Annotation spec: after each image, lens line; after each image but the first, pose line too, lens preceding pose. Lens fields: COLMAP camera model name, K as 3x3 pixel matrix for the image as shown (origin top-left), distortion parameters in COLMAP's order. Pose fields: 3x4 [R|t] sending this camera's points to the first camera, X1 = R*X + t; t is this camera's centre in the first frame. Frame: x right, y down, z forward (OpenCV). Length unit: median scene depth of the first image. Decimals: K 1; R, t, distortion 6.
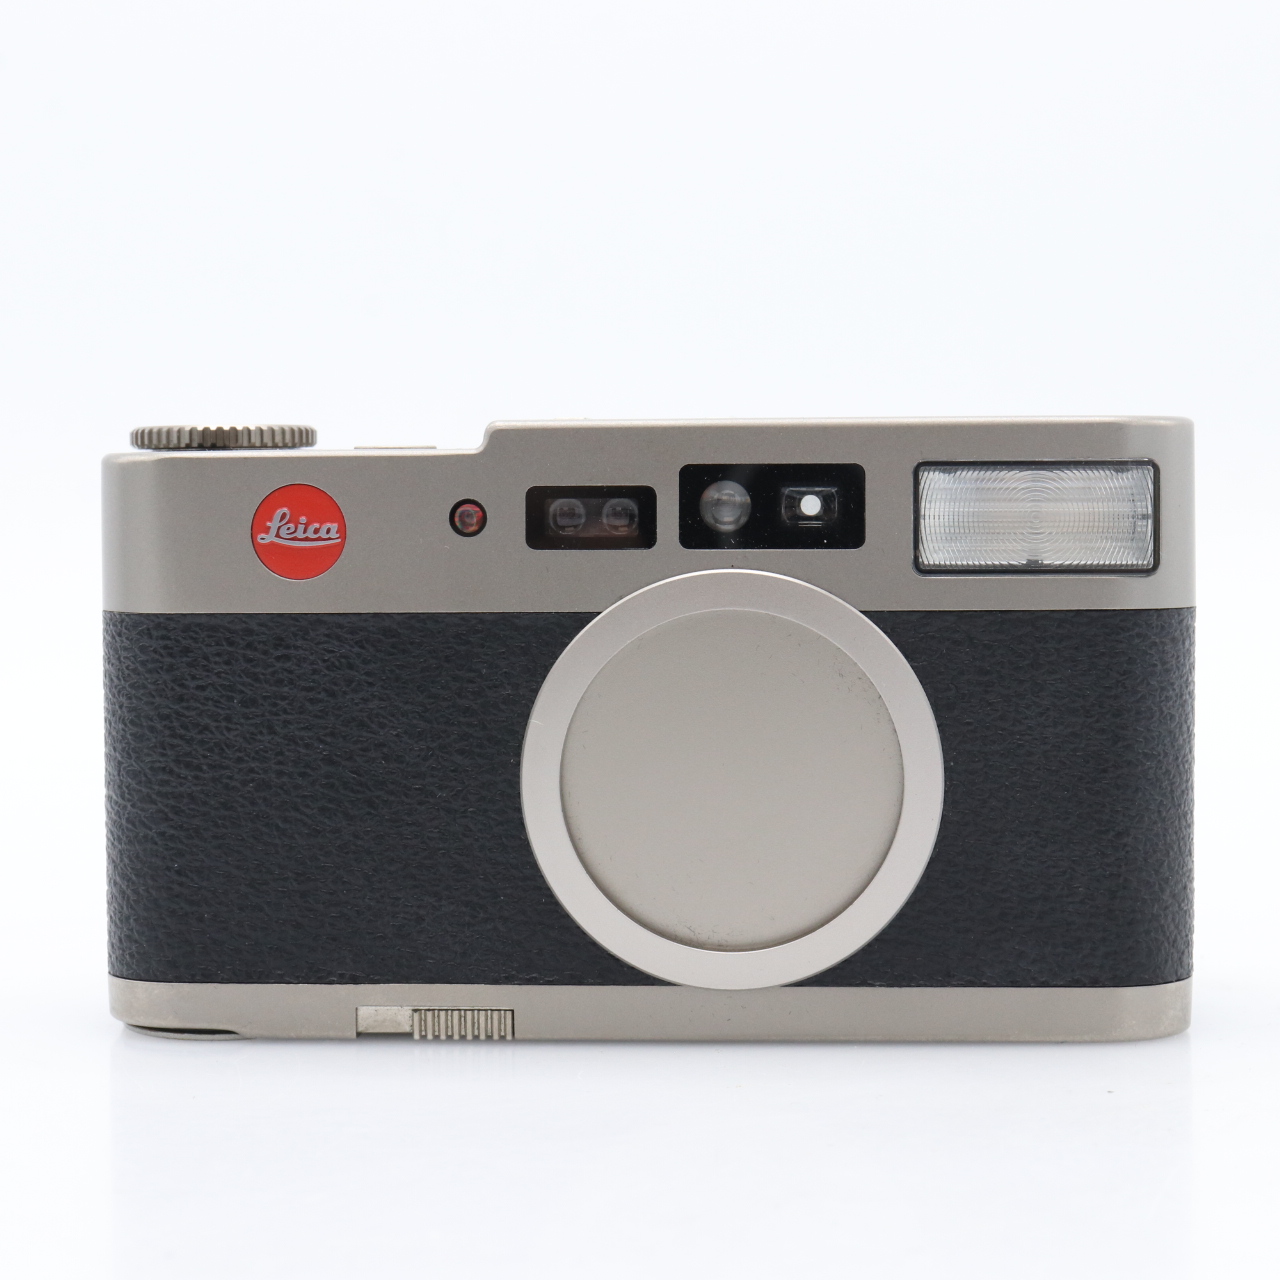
lens RADIAL K [[3399.0, 0, 642.7], [0, 3399.0, 390.1], [0, 0, 1]] dist [-0.048034, -6.904231]
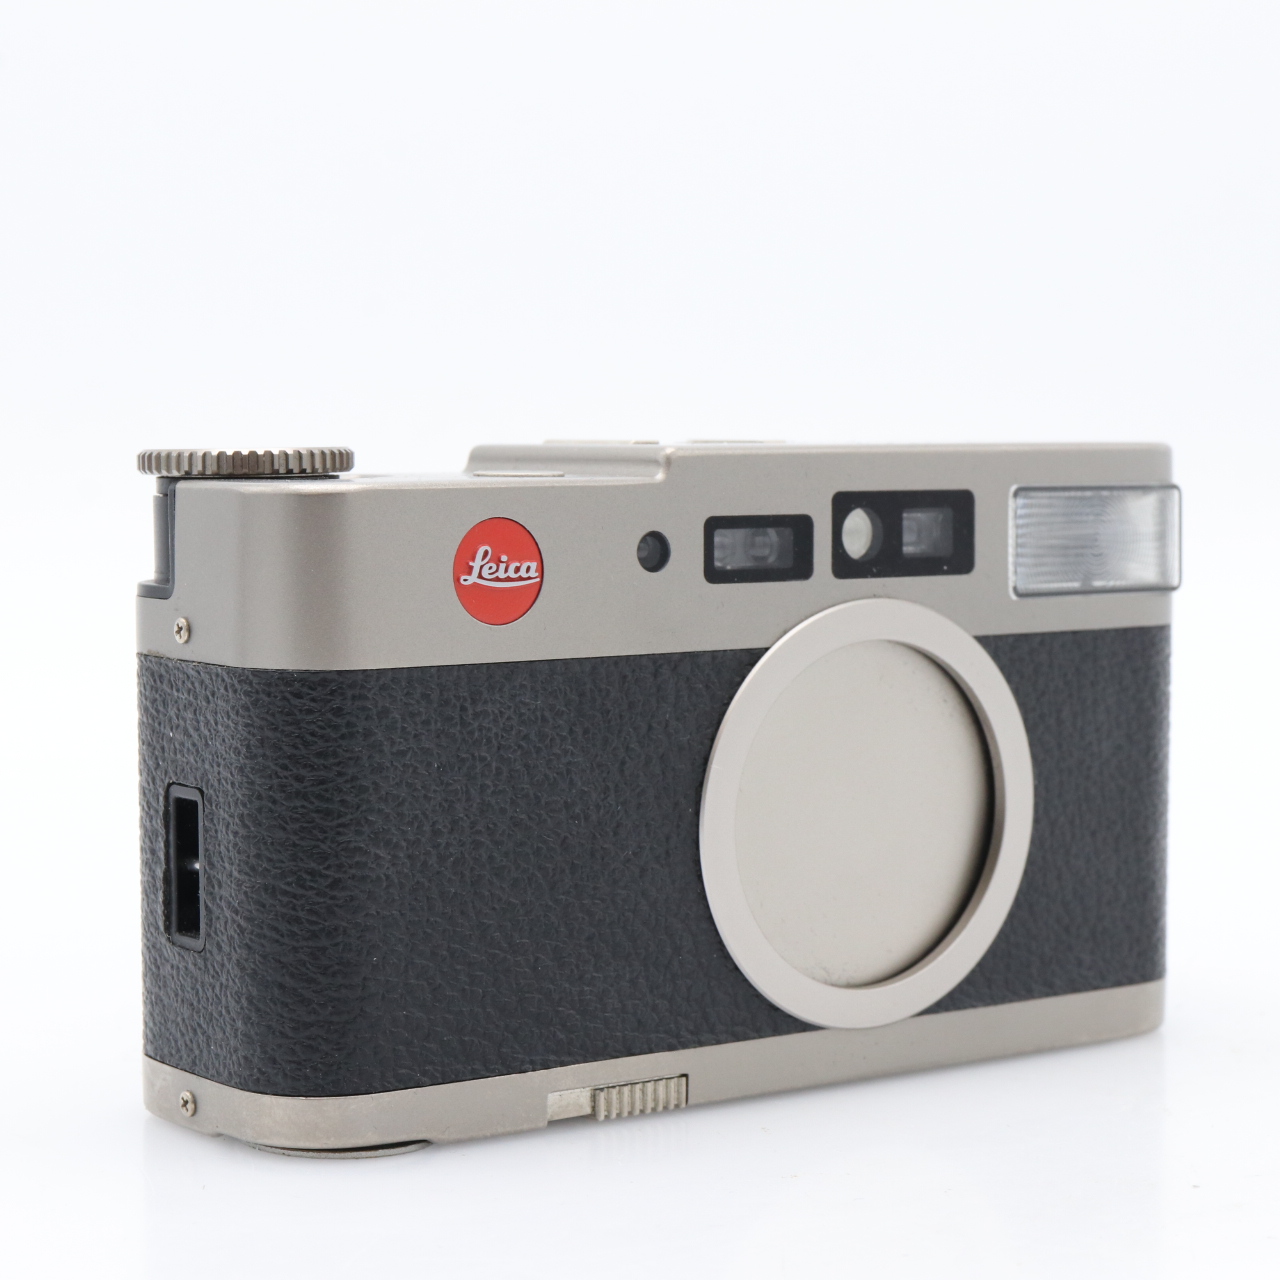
lens RADIAL K [[3399.0, 0, 642.7], [0, 3399.0, 390.1], [0, 0, 1]] dist [-0.048034, -6.904231]
pose [[0.766384, 0.009758, 0.642309, -0.645857], [-0.012100, 0.999927, -0.000755, -0.005559], [-0.642269, -0.007193, 0.766445, 0.293244]]
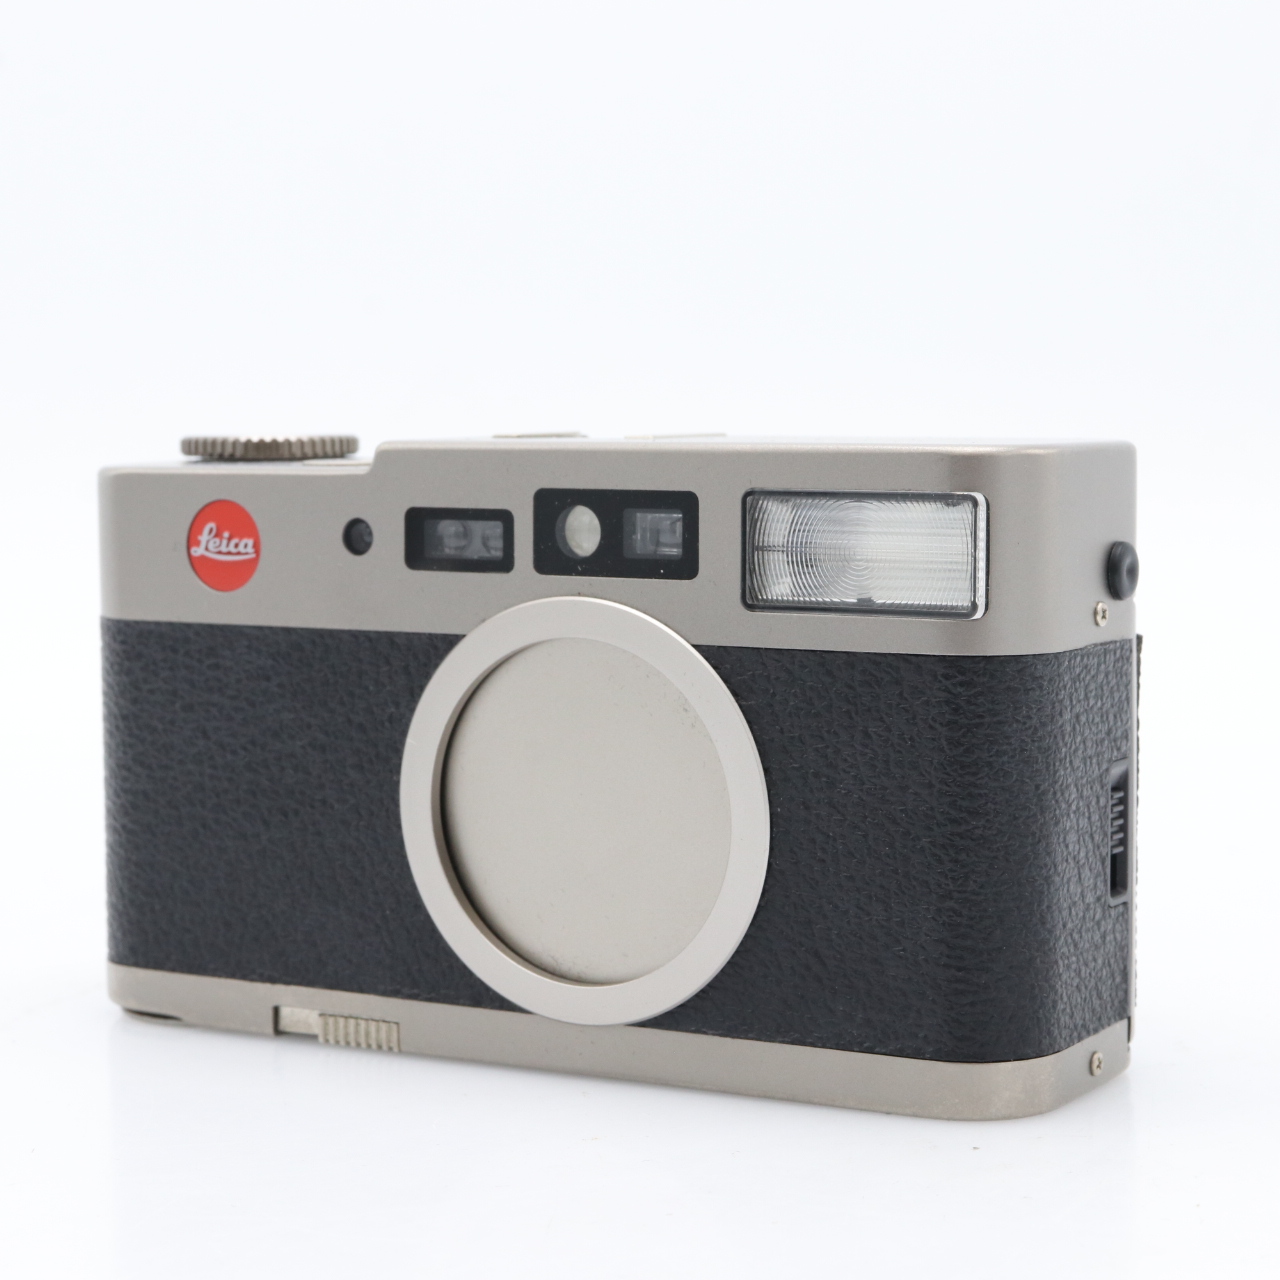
lens RADIAL K [[3399.0, 0, 642.7], [0, 3399.0, 390.1], [0, 0, 1]] dist [-0.048034, -6.904231]
pose [[0.894436, 0.004886, -0.447169, 0.475743], [0.004903, 0.999773, 0.020731, -0.026635], [0.447169, -0.020735, 0.894209, 0.133286]]
